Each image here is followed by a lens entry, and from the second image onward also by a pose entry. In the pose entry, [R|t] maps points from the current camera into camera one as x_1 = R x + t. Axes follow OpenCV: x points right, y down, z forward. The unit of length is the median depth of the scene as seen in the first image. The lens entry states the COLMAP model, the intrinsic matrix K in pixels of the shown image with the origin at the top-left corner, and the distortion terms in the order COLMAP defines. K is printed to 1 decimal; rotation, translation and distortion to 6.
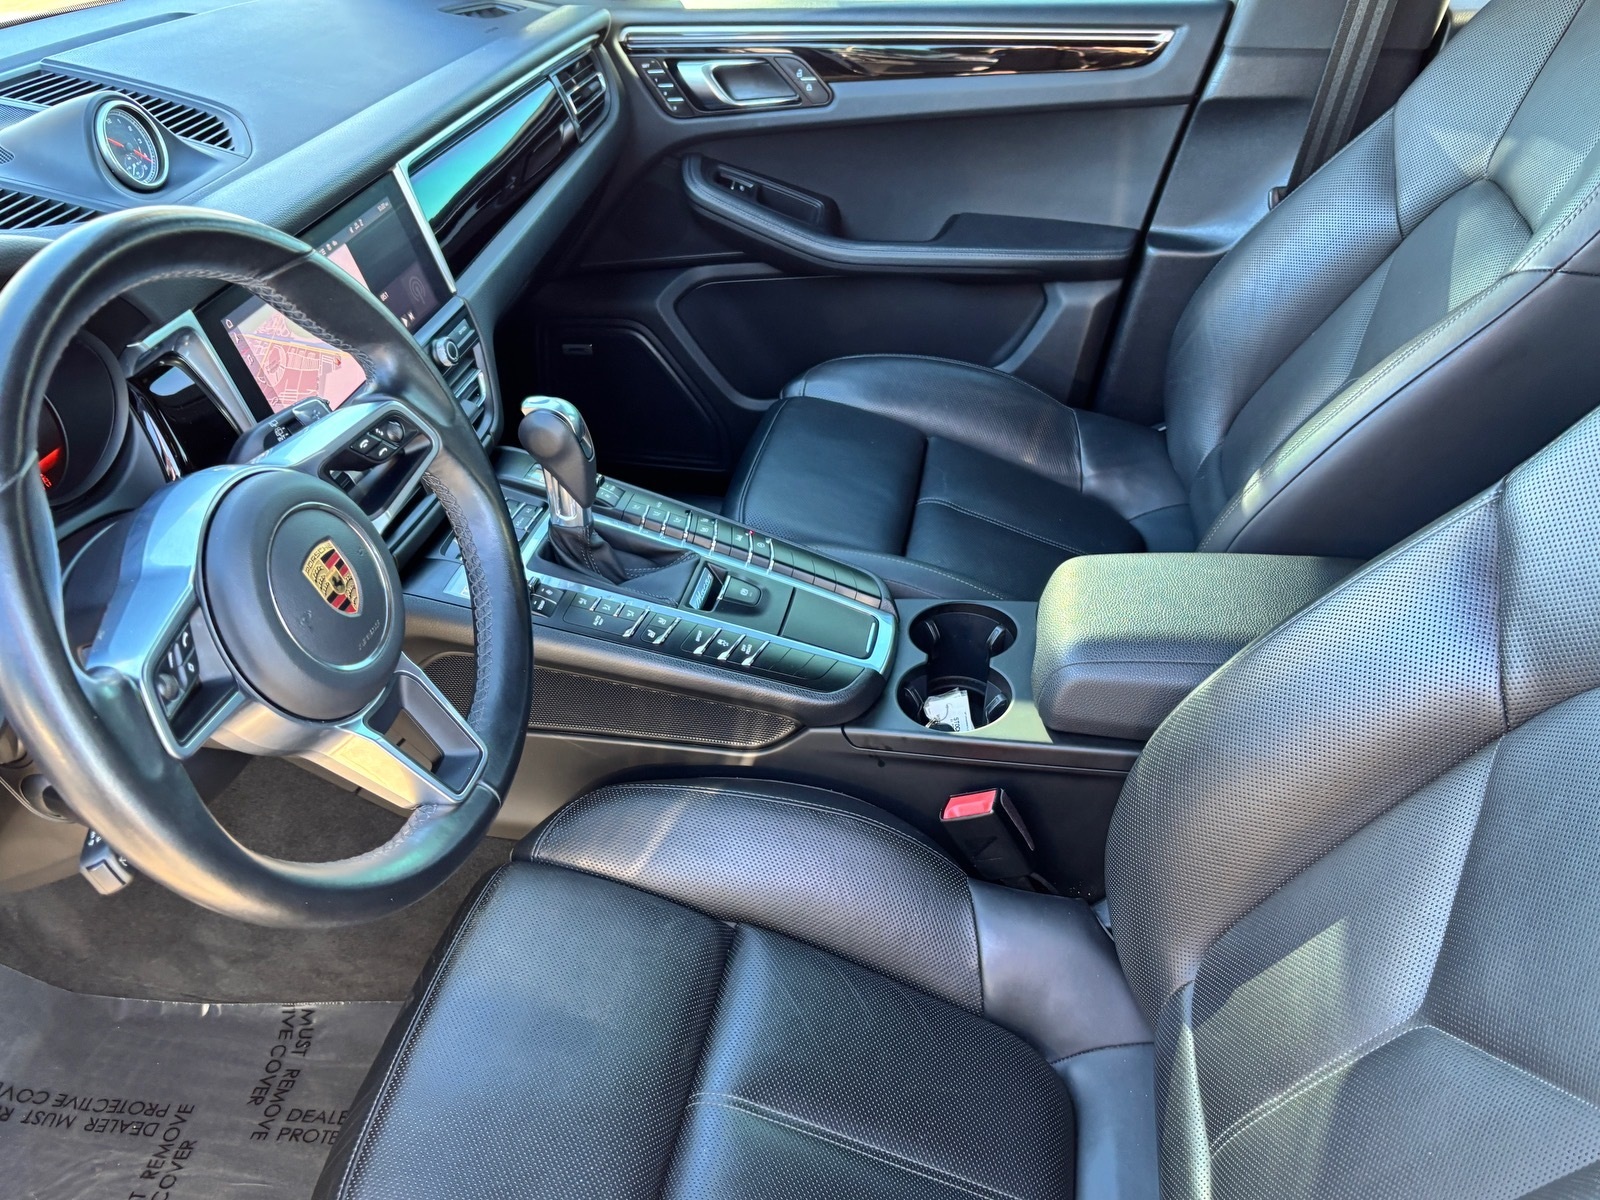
lens RADIAL K [[1366.6, 0, 813.8], [0, 1366.6, 613.7], [0, 0, 1]] dist [0.027358, -0.043921]
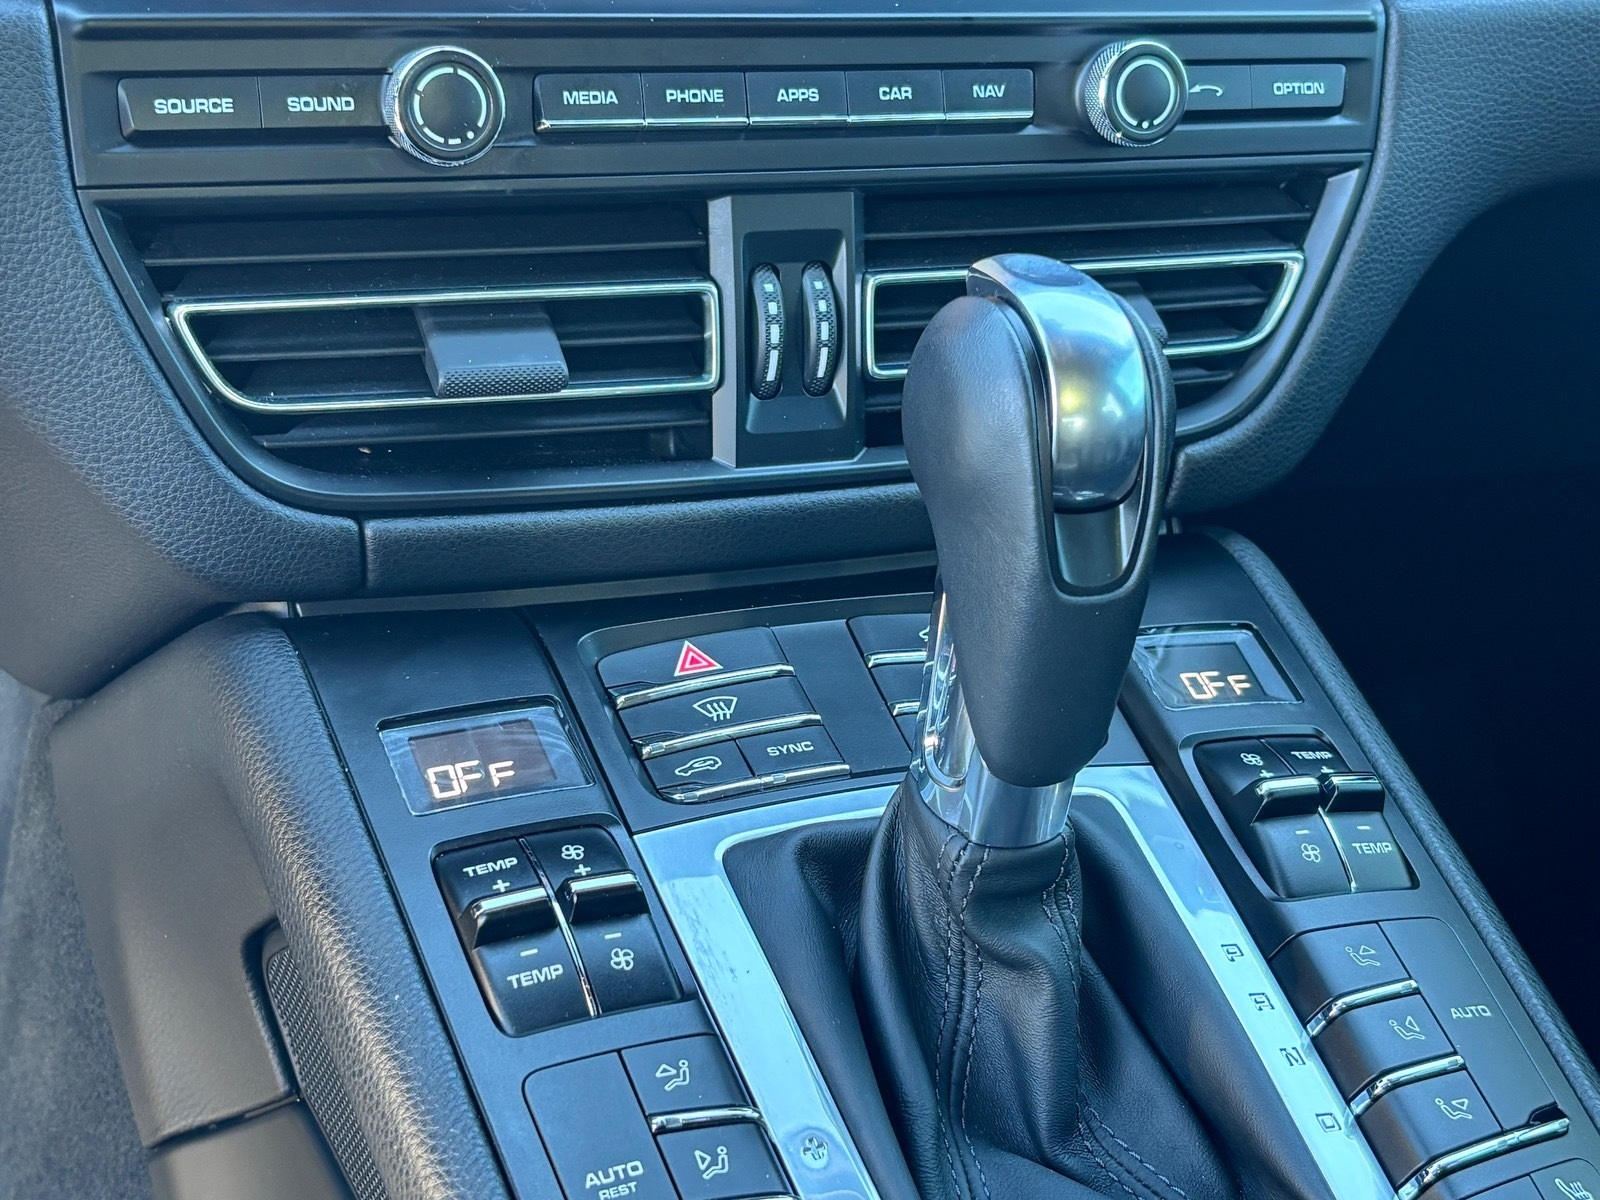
lens RADIAL K [[2334.0, 0, 774.6], [0, 2334.0, 604.3], [0, 0, 1]] dist [0.131296, 0.000000]
pose [[0.525222, 0.461606, -0.714886, 0.079645], [-0.570989, 0.814066, 0.106146, -0.117546], [0.630962, 0.352442, 0.691137, 0.669534]]
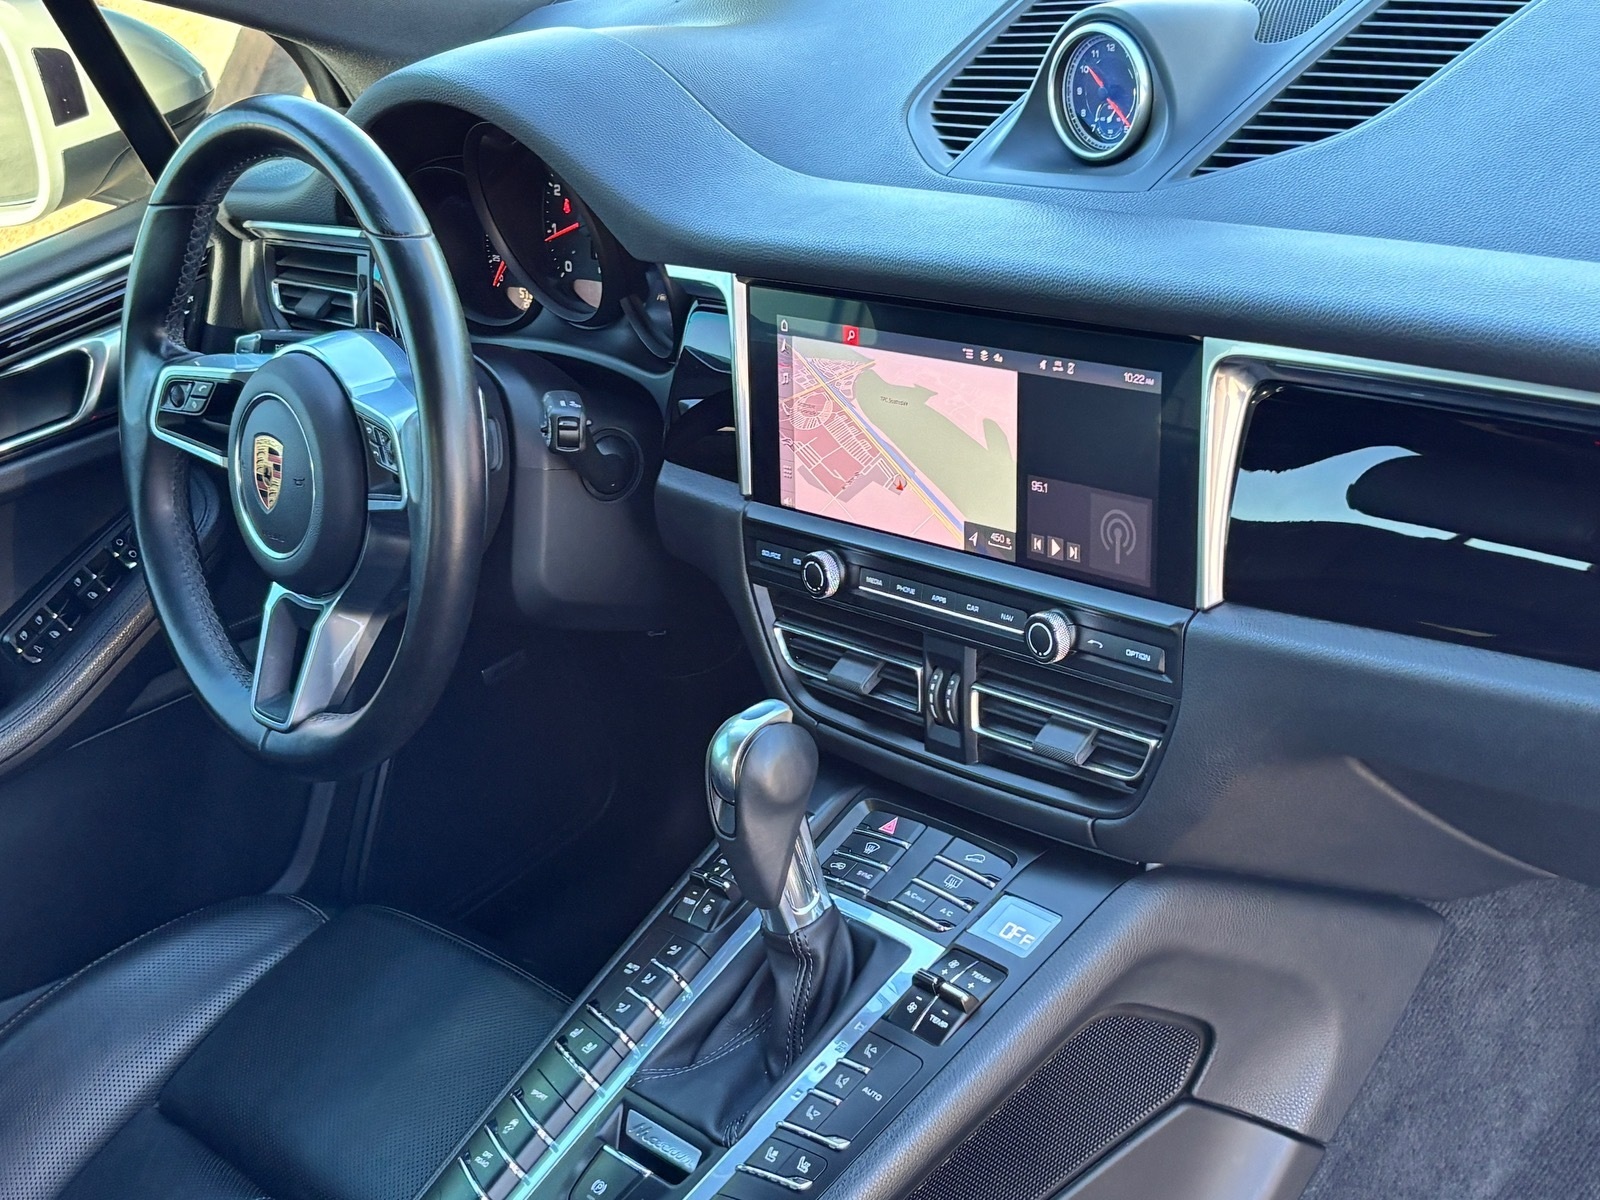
lens RADIAL K [[2401.4, 0, 779.4], [0, 2401.4, 626.1], [0, 0, 1]] dist [0.219326, 0.000000]
pose [[-0.612242, 0.508921, -0.605111, 0.374895], [-0.201516, 0.639604, 0.741821, -0.885491], [0.764559, 0.576113, -0.289037, 1.200145]]
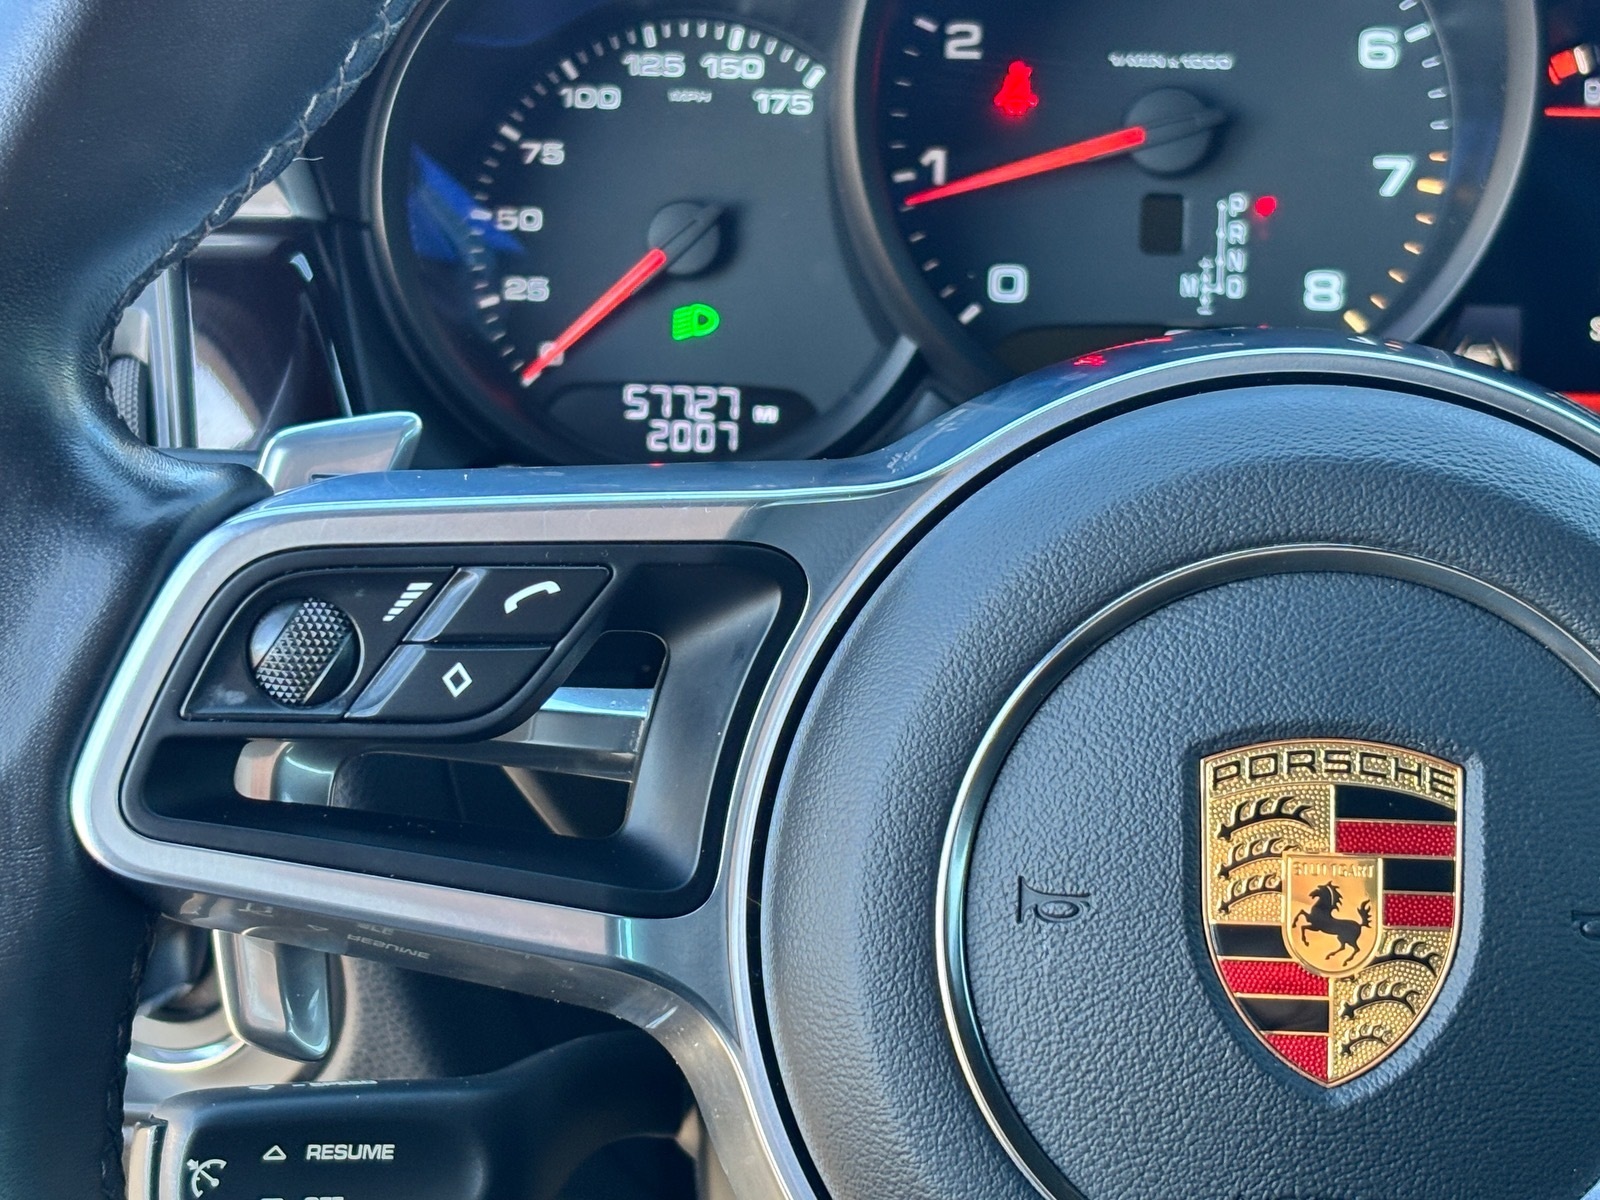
lens RADIAL K [[3270.0, 0, 749.3], [0, 3270.0, 592.7], [0, 0, 1]] dist [0.123813, 0.000000]
pose [[0.133678, 0.331463, -0.933950, 0.075452], [-0.580213, 0.790183, 0.197393, -0.072156], [0.803419, 0.515503, 0.297949, 0.465815]]
